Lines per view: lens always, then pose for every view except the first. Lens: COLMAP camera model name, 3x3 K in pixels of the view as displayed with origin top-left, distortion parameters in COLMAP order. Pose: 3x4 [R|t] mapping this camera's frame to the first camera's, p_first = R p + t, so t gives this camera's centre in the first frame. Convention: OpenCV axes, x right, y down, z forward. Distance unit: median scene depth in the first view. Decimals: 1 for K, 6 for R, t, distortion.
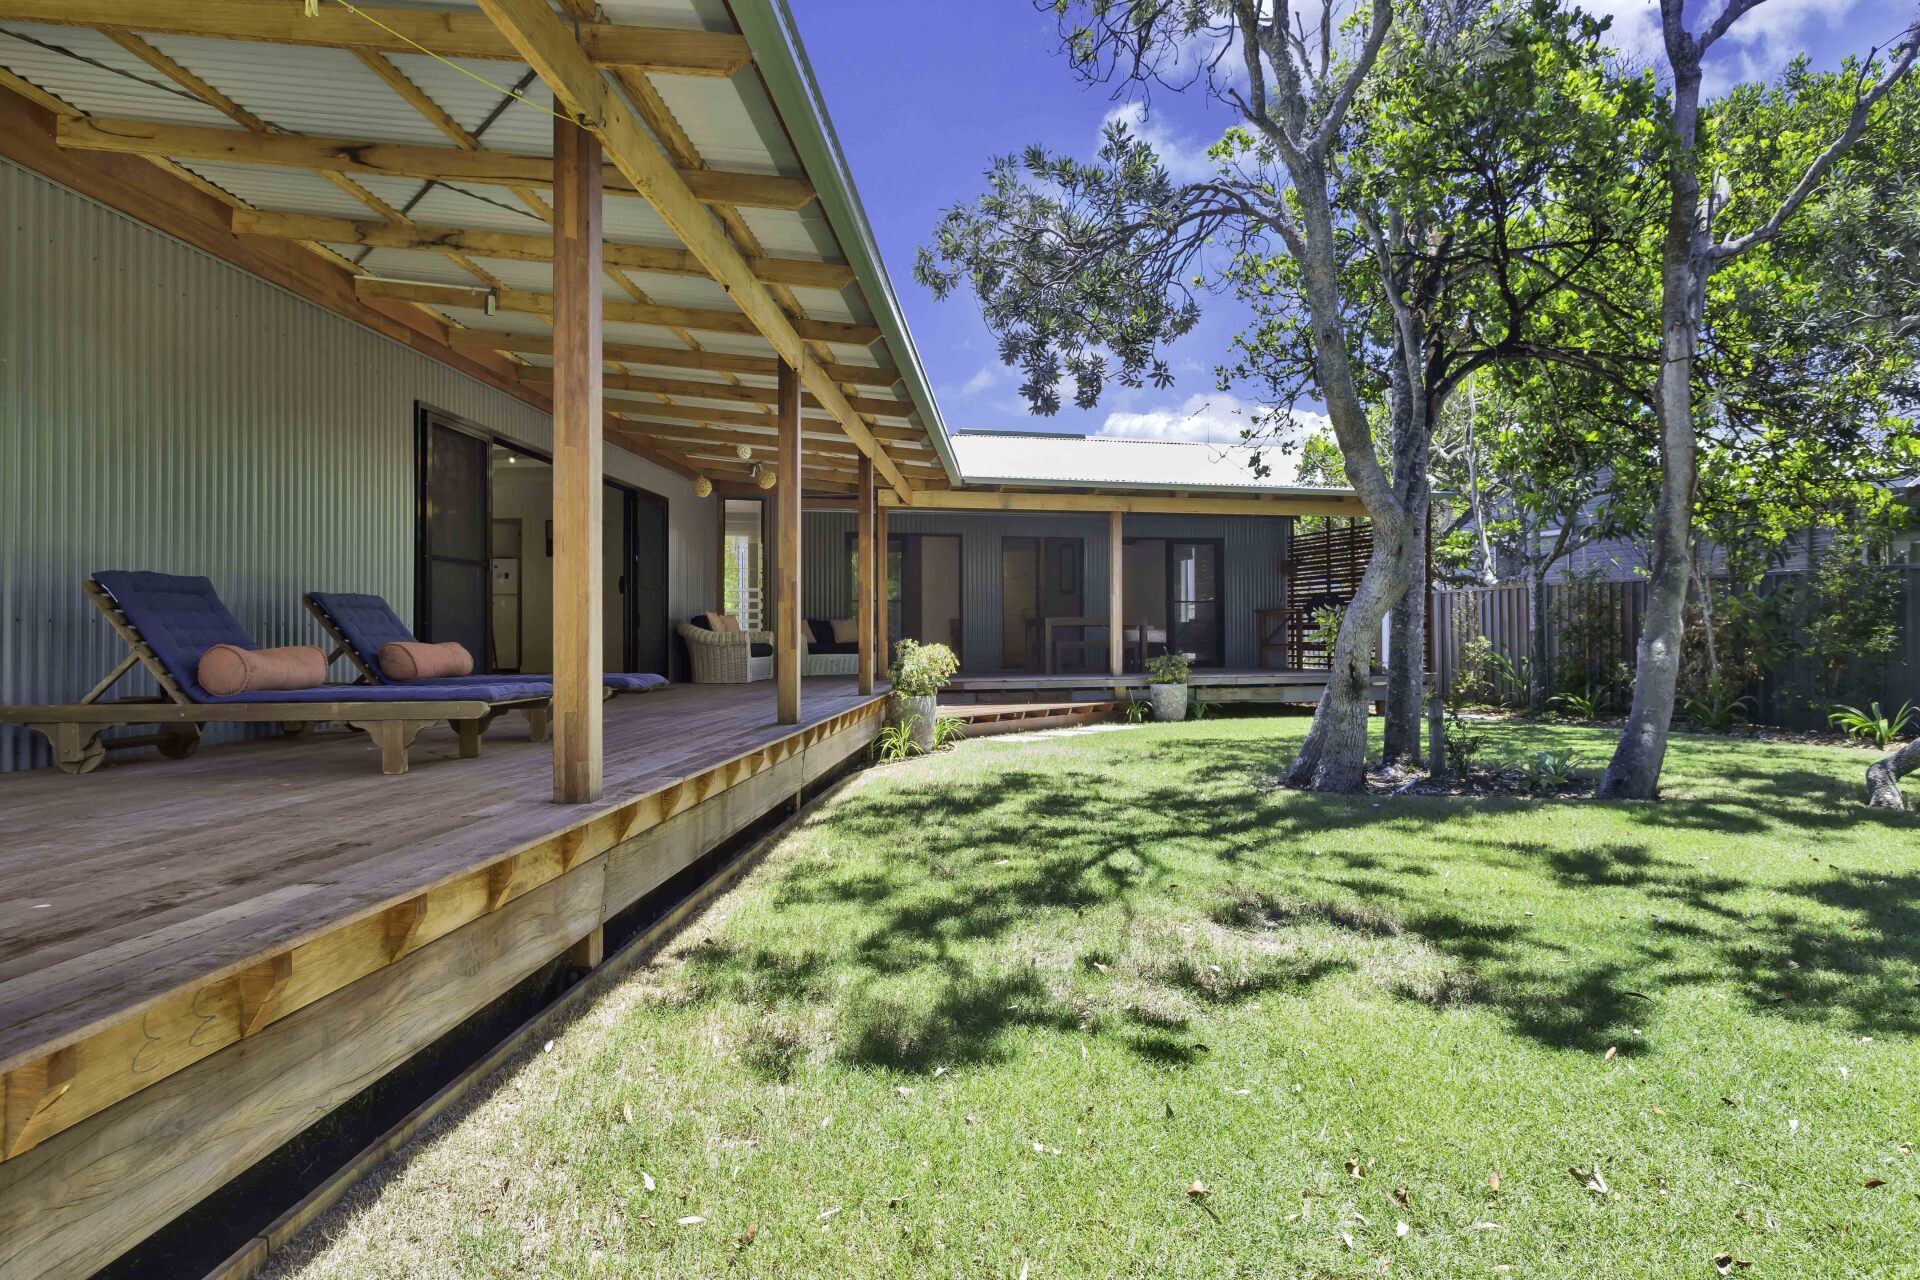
lens RADIAL K [[1096.3, 0, 960.0], [0, 1096.3, 640.0], [0, 0, 1]] dist [0.002521, 0.000172]
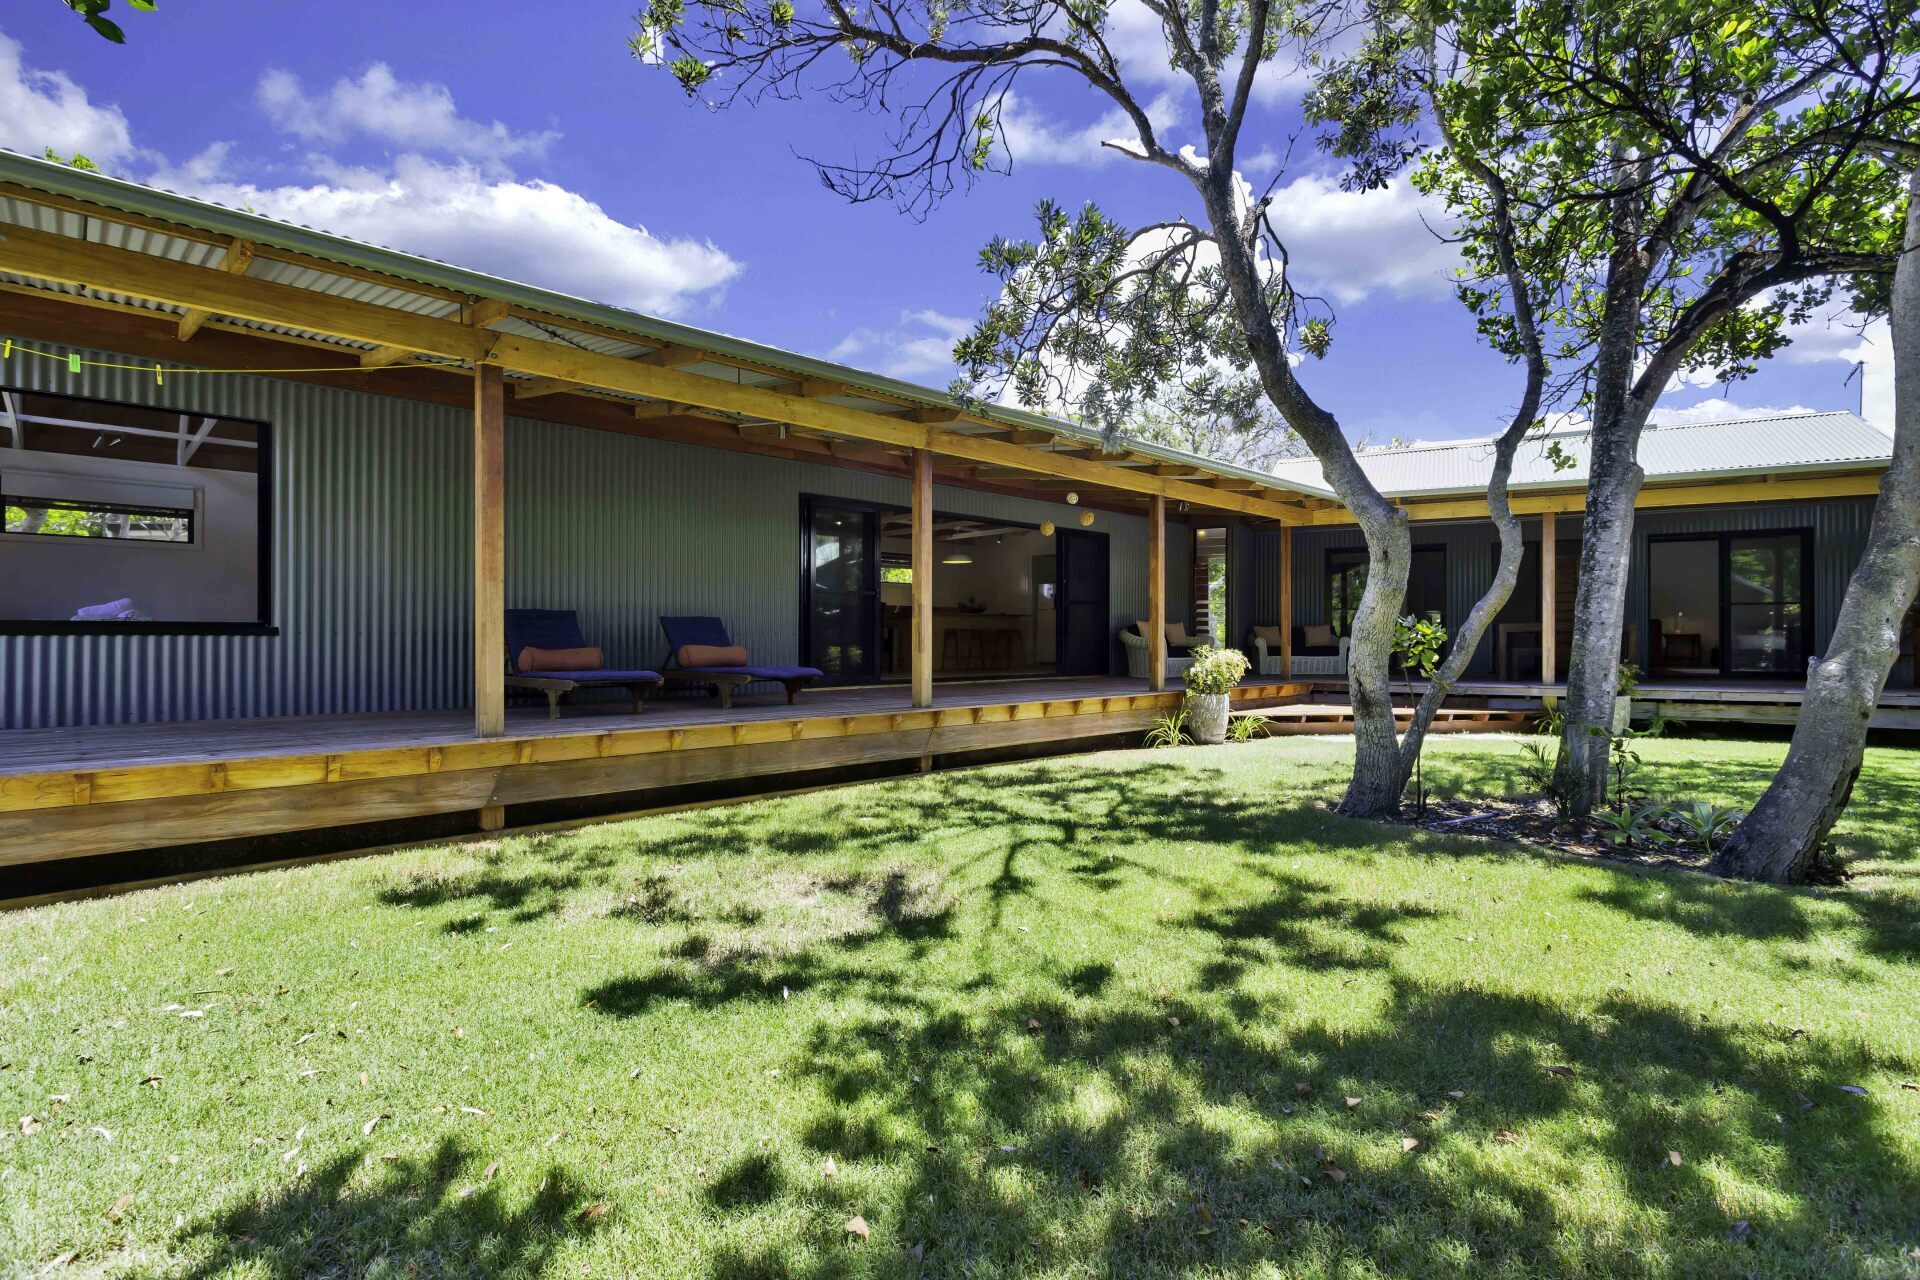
lens RADIAL K [[916.5, 0, 1048.6], [0, 916.5, 634.6], [0, 0, 1]] dist [-0.000258, -0.000101]
pose [[0.764828, 0.002507, -0.644229, 0.437405], [-0.006228, 0.999974, -0.003502, -0.007242], [0.644204, 0.006691, 0.764825, 0.151566]]
